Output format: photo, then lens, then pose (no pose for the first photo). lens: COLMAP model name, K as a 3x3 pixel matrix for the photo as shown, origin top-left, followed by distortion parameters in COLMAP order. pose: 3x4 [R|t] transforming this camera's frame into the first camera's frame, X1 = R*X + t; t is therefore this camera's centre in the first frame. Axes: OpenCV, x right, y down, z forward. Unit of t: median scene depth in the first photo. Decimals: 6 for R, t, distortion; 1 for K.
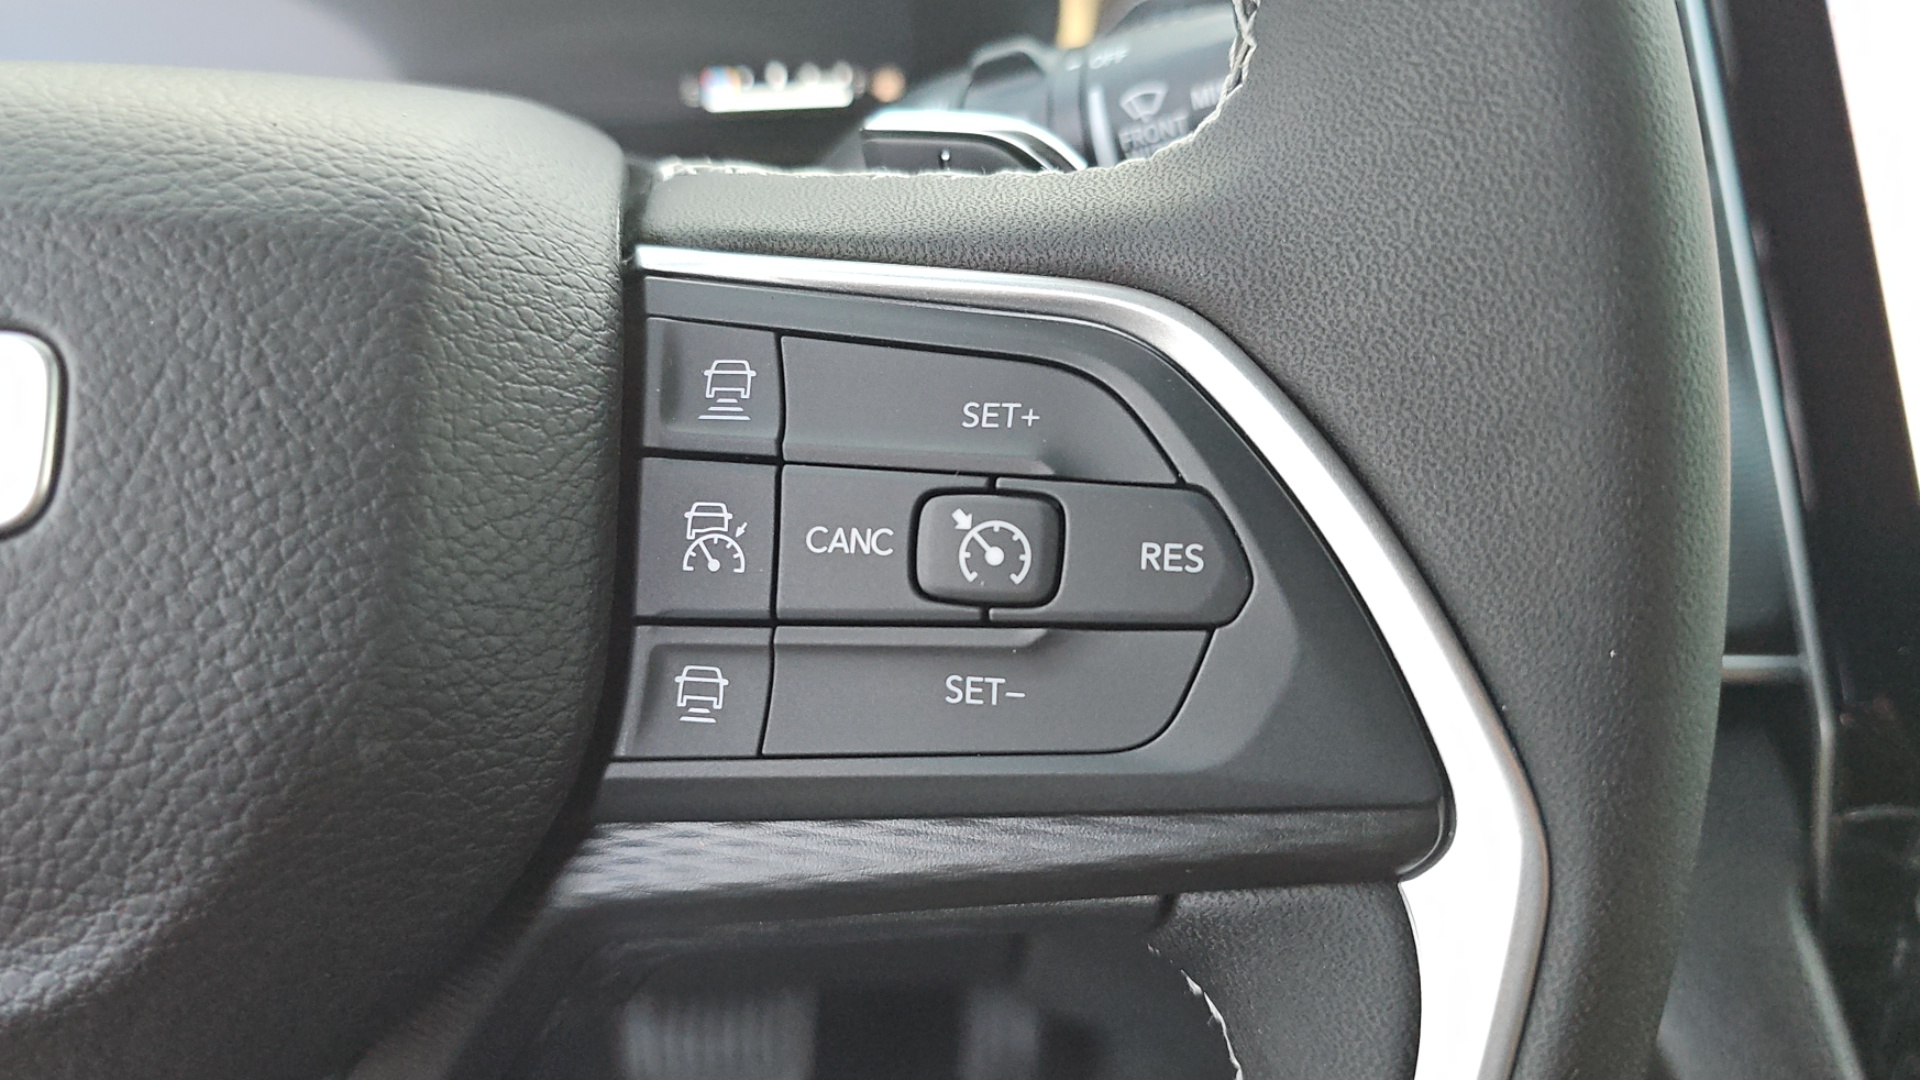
lens RADIAL K [[1385.2, 0, 960.0], [0, 1385.2, 540.0], [0, 0, 1]] dist [0.078725, -0.079394]
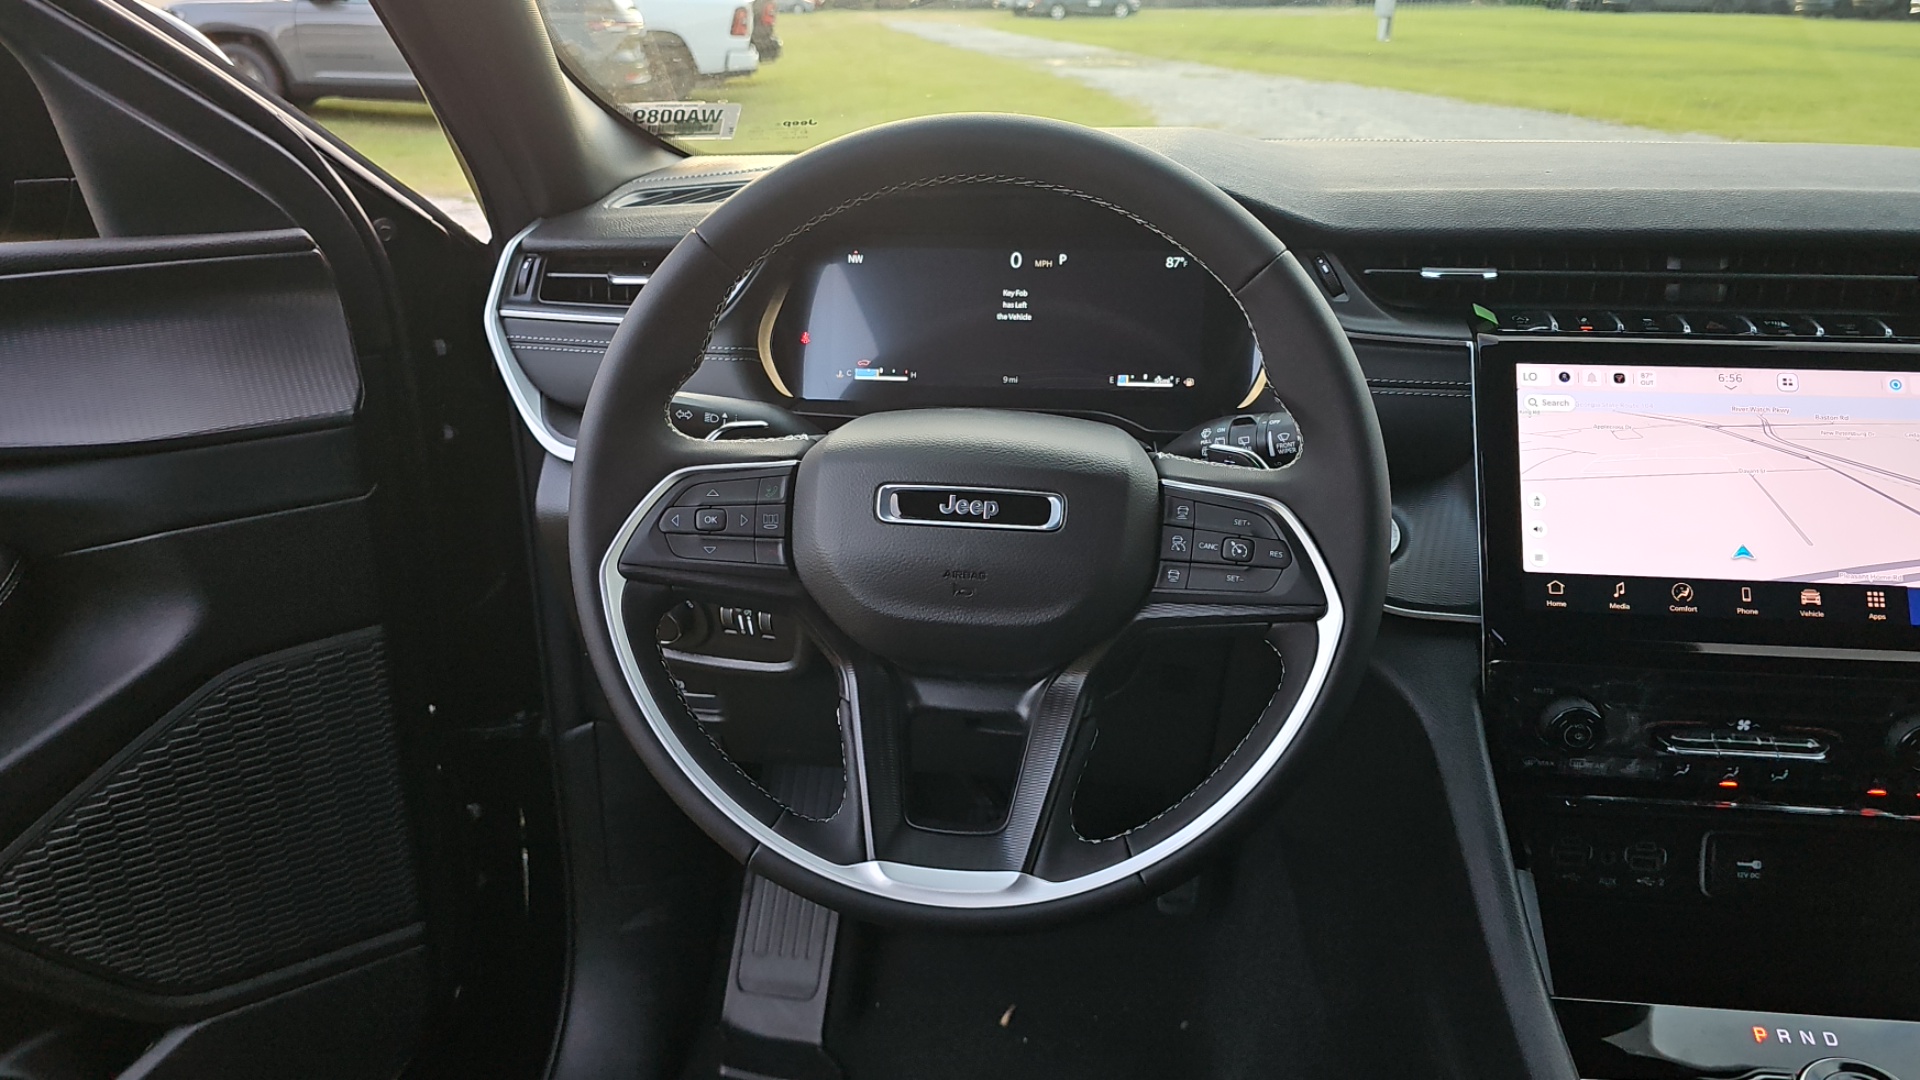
lens RADIAL K [[1385.2, 0, 960.0], [0, 1385.2, 540.0], [0, 0, 1]] dist [0.078725, -0.079394]
pose [[0.989630, 0.078745, -0.120129, -0.350908], [-0.084792, 0.995333, -0.046073, 0.271227], [0.115941, 0.055781, 0.991689, -3.827698]]
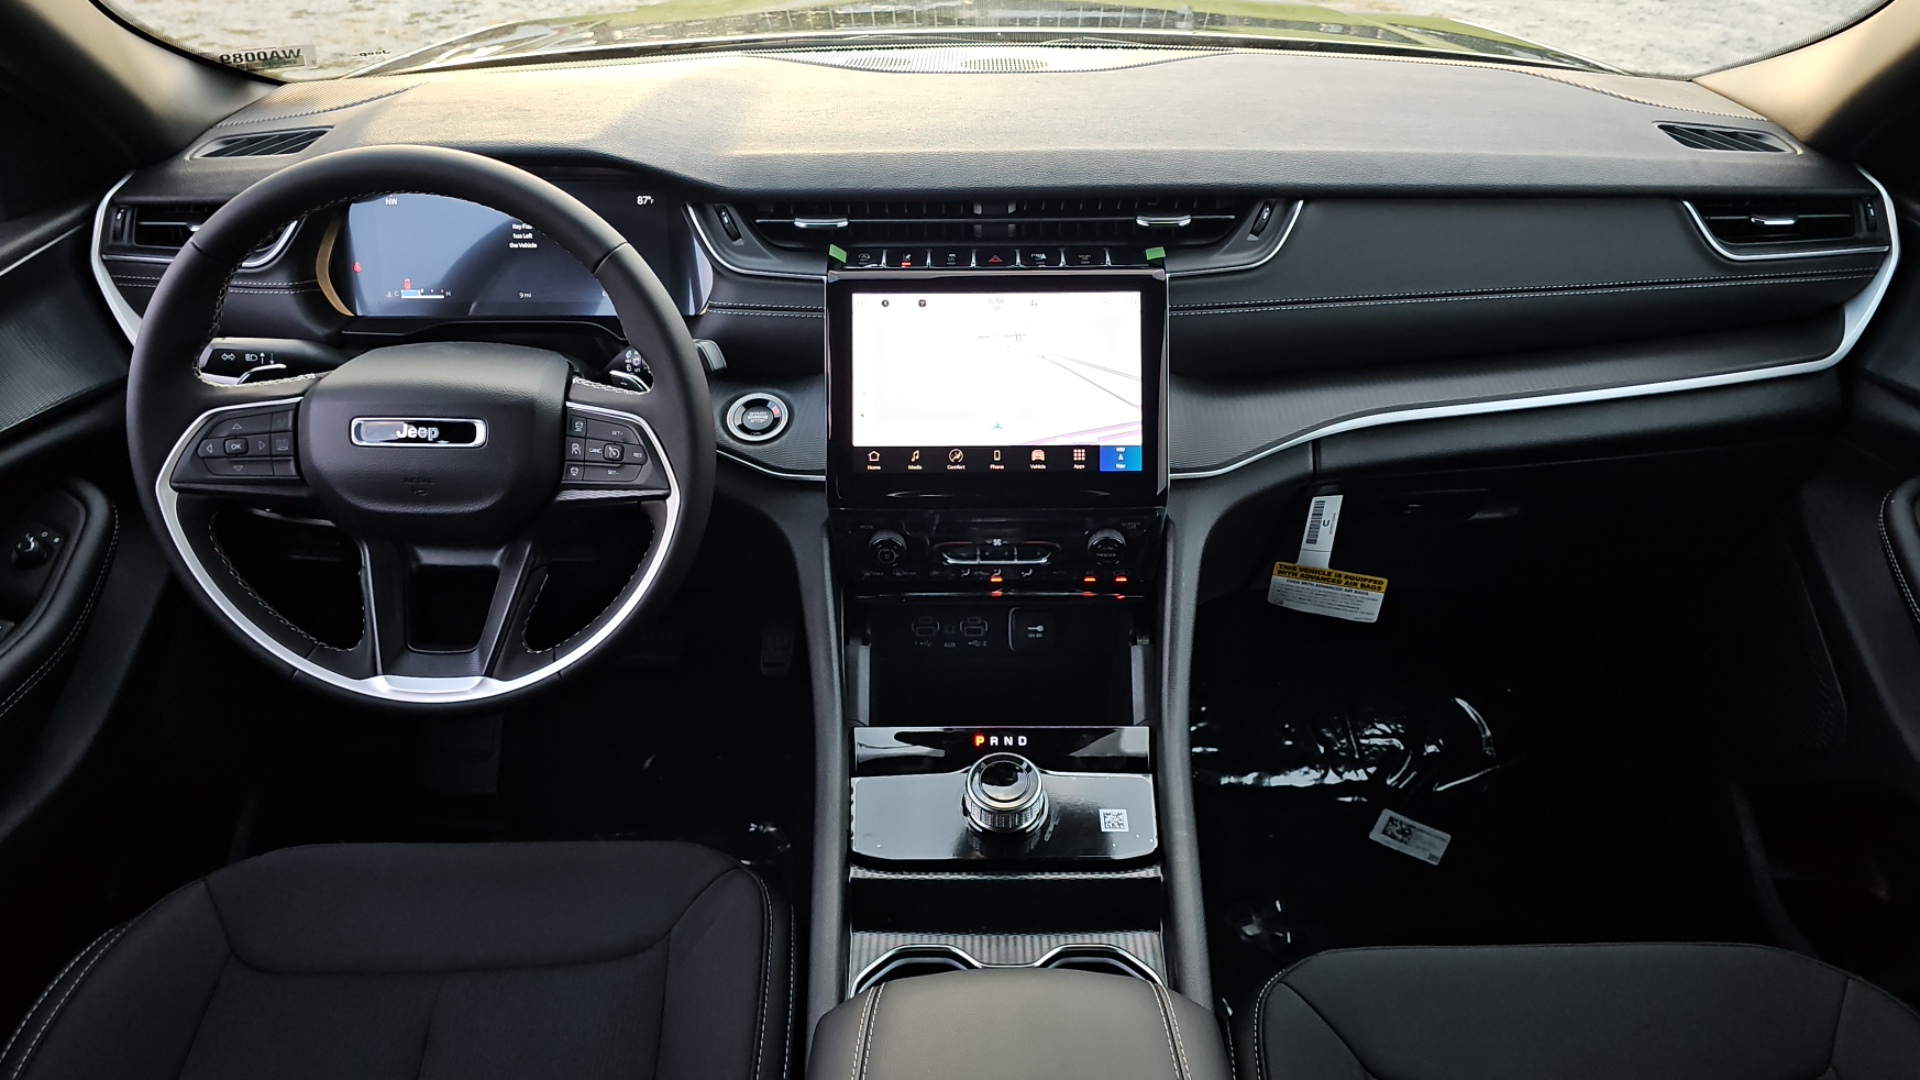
lens RADIAL K [[1363.2, 0, 960.1], [0, 1363.2, 563.7], [0, 0, 1]] dist [0.044038, -0.073900]
pose [[0.999092, 0.041879, -0.007784, 1.803444], [-0.040370, 0.989229, 0.140698, -0.469435], [0.013593, -0.140256, 0.990022, -5.773231]]
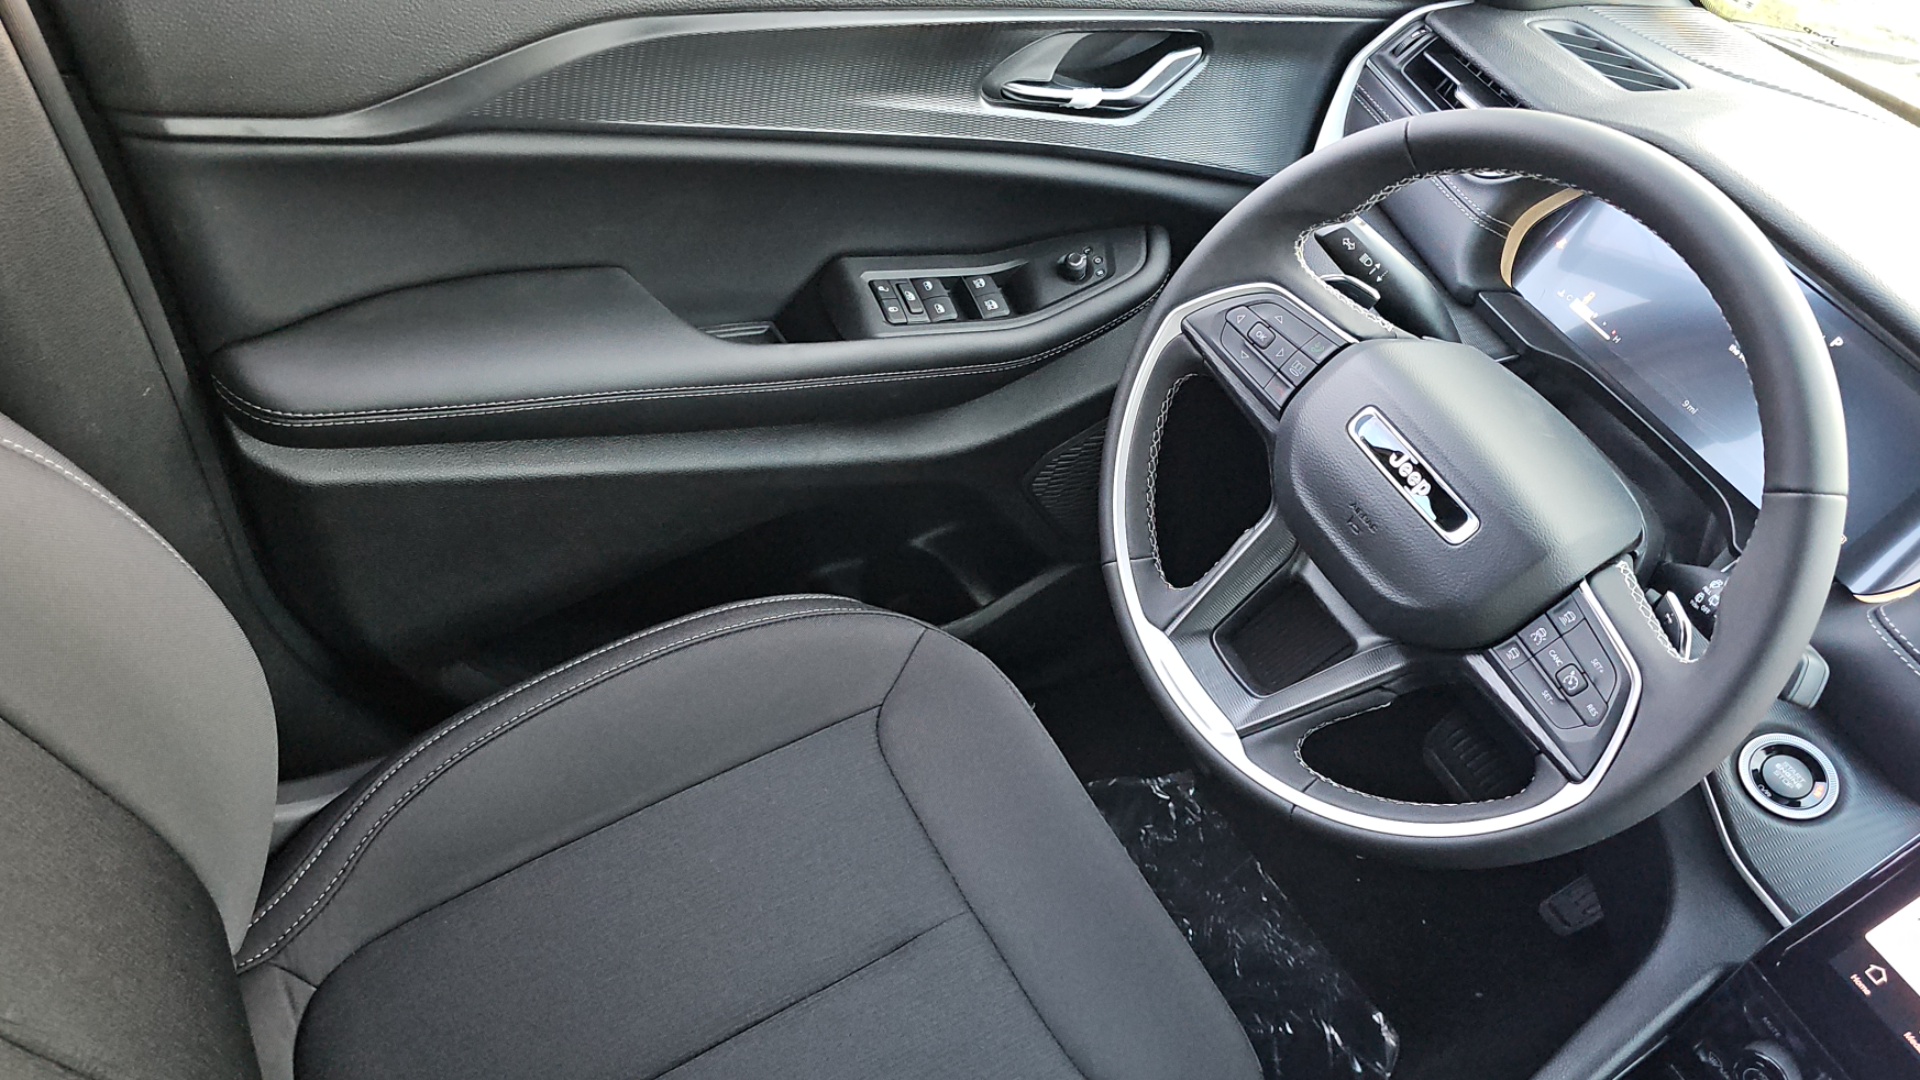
lens RADIAL K [[1355.7, 0, 964.8], [0, 1355.7, 551.1], [0, 0, 1]] dist [-0.005835, -0.004825]
pose [[0.446874, 0.742861, -0.498460, 1.084560], [-0.600728, 0.662057, 0.448114, -1.130715], [0.662895, 0.099189, 0.742113, -3.955151]]
